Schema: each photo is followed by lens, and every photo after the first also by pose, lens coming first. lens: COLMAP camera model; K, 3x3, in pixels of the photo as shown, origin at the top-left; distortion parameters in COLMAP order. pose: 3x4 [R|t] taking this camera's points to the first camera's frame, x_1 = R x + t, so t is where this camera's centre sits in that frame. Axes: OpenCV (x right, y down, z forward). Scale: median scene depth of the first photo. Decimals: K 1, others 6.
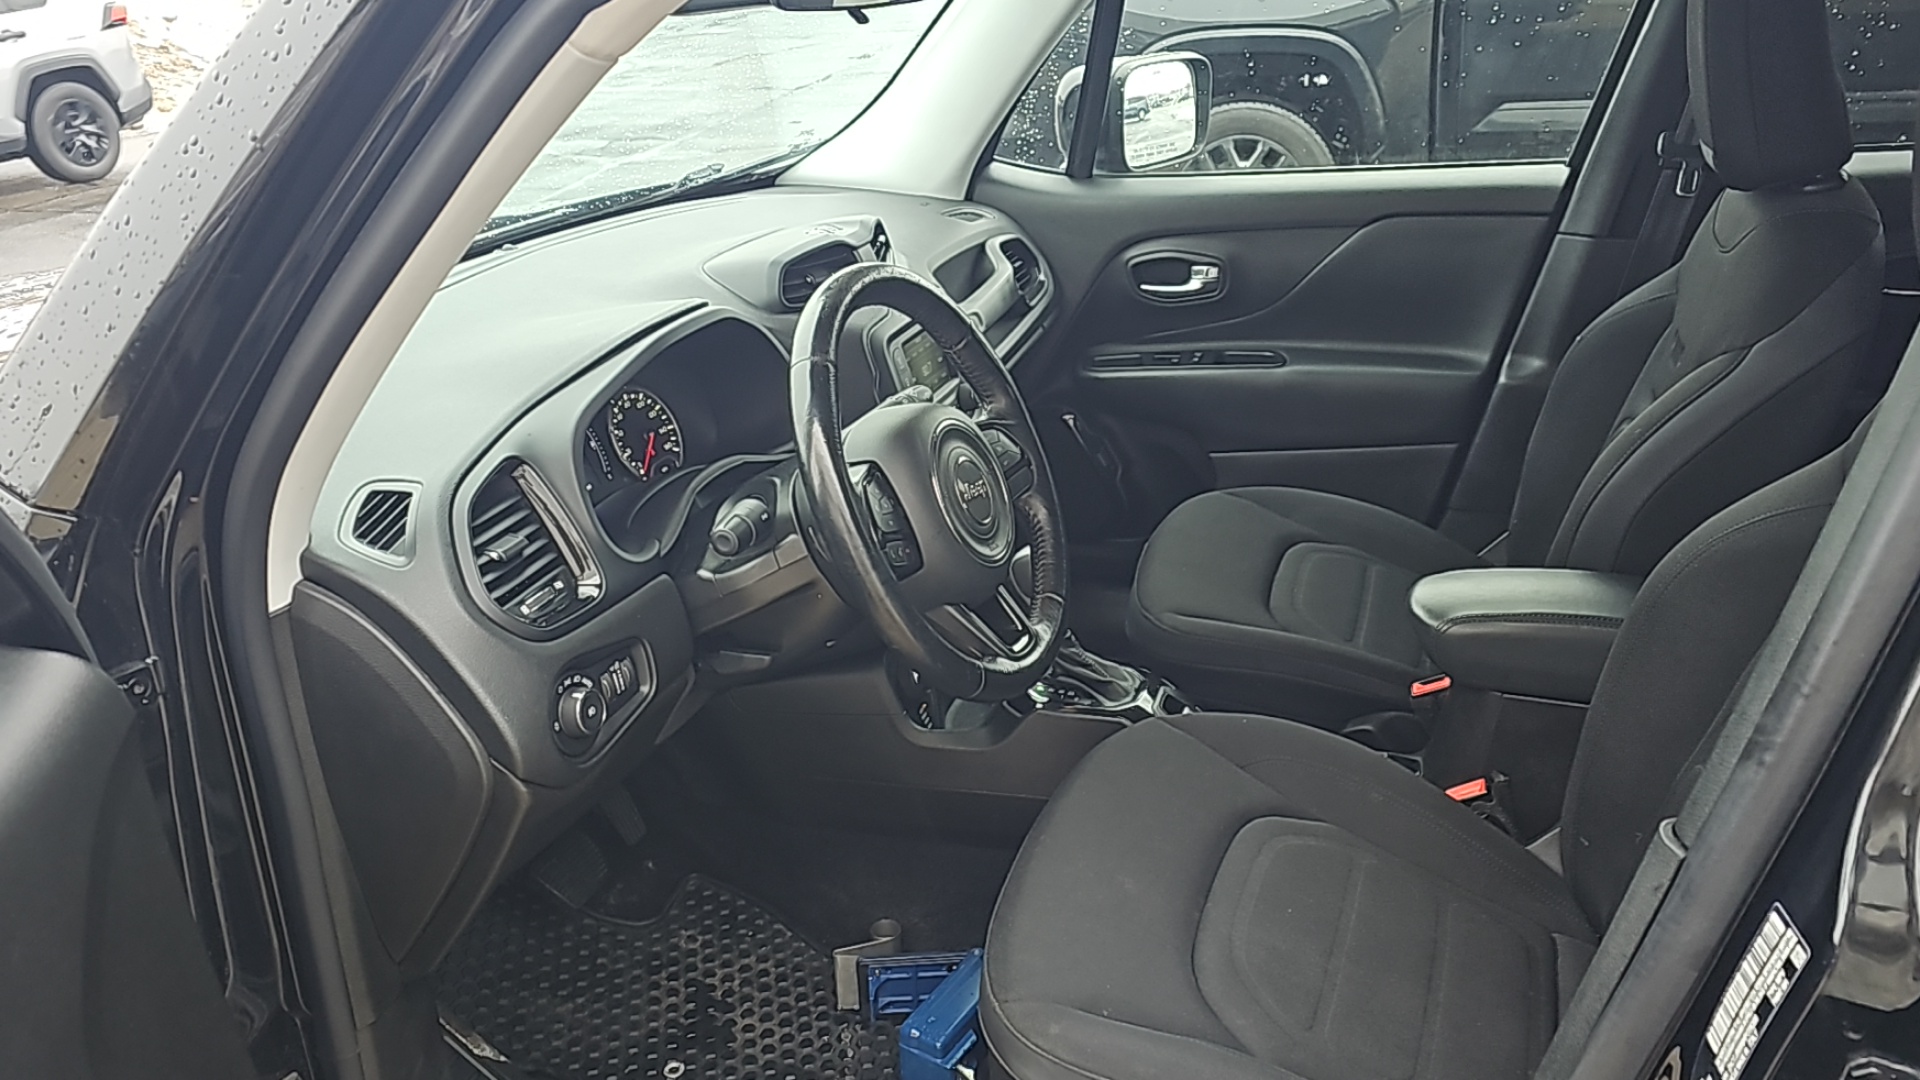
lens RADIAL K [[1403.0, 0, 923.0], [0, 1403.0, 564.6], [0, 0, 1]] dist [0.071245, -0.063832]
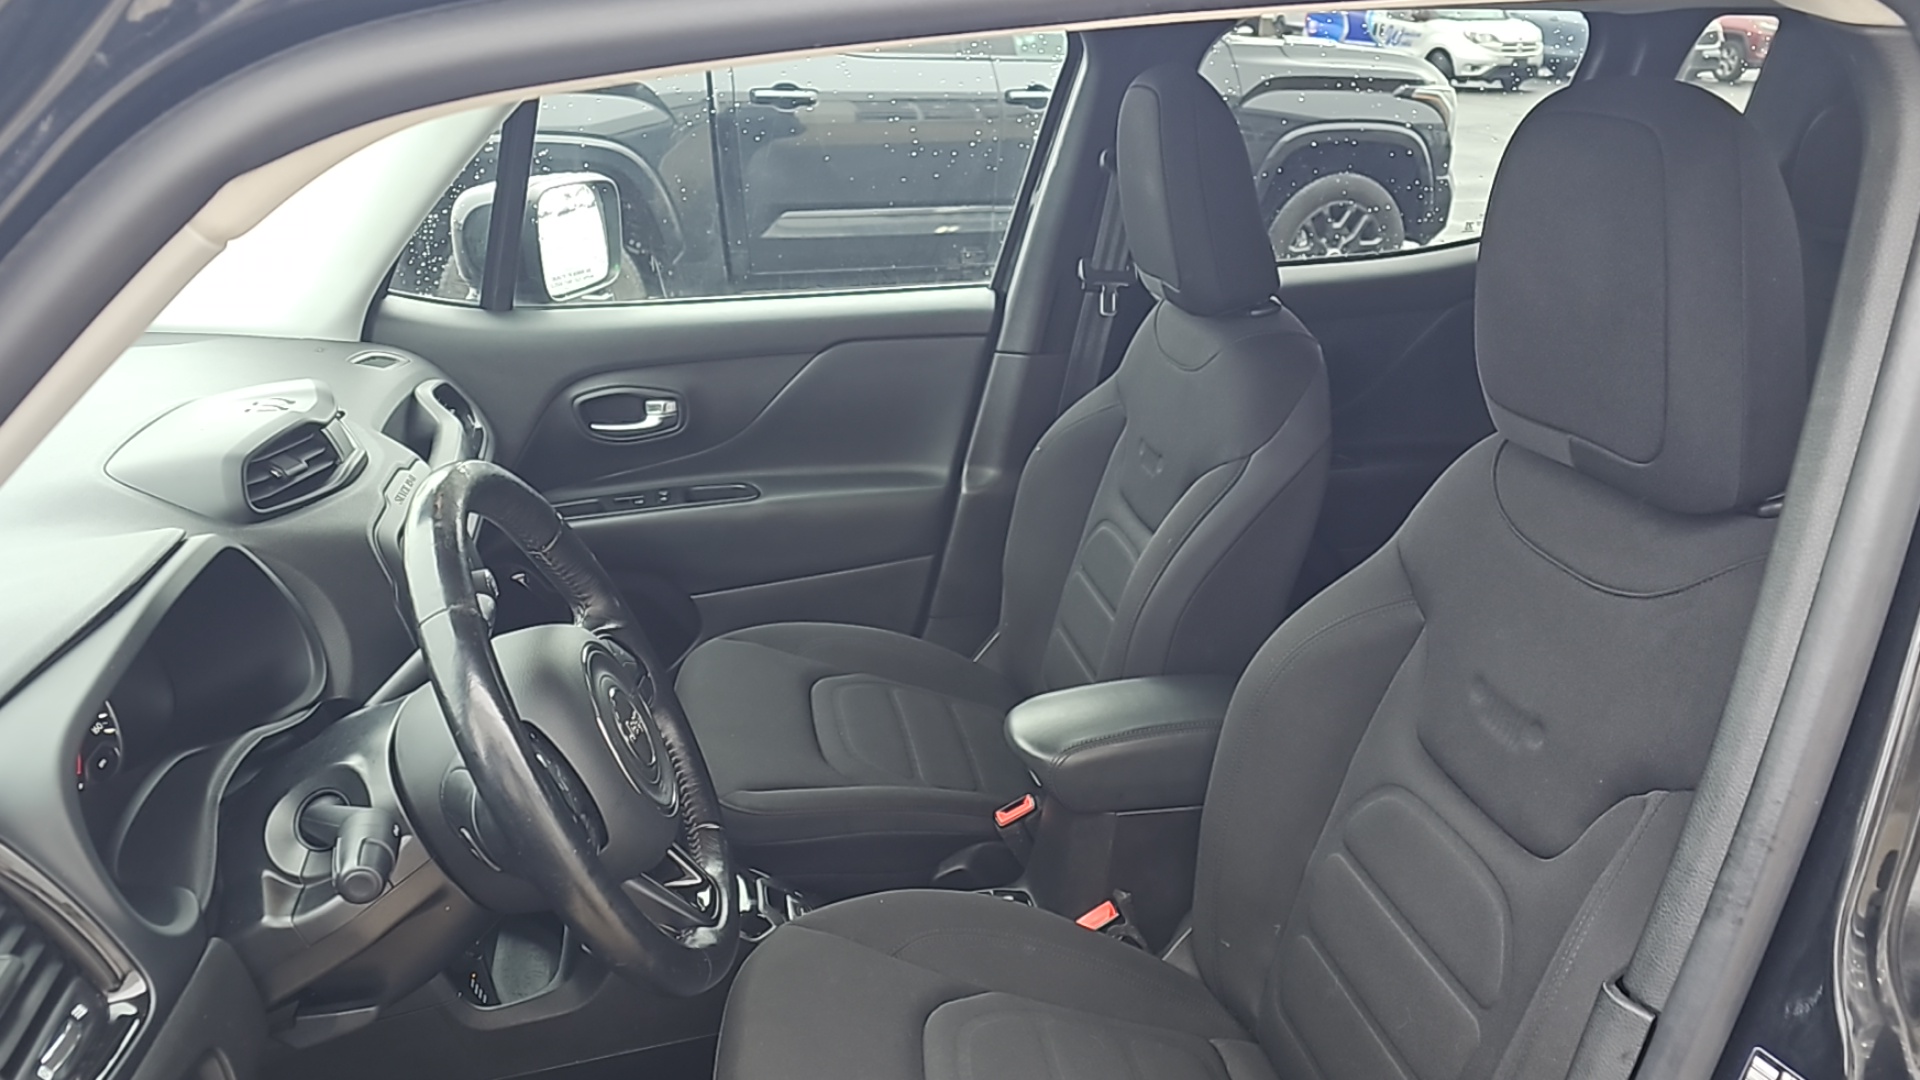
lens RADIAL K [[1403.0, 0, 957.3], [0, 1403.0, 541.5], [0, 0, 1]] dist [0.071245, -0.063832]
pose [[0.849975, -0.126348, 0.511448, -0.127385], [0.164320, 0.985966, -0.029511, -0.063894], [-0.500541, 0.109124, 0.858808, 0.122372]]
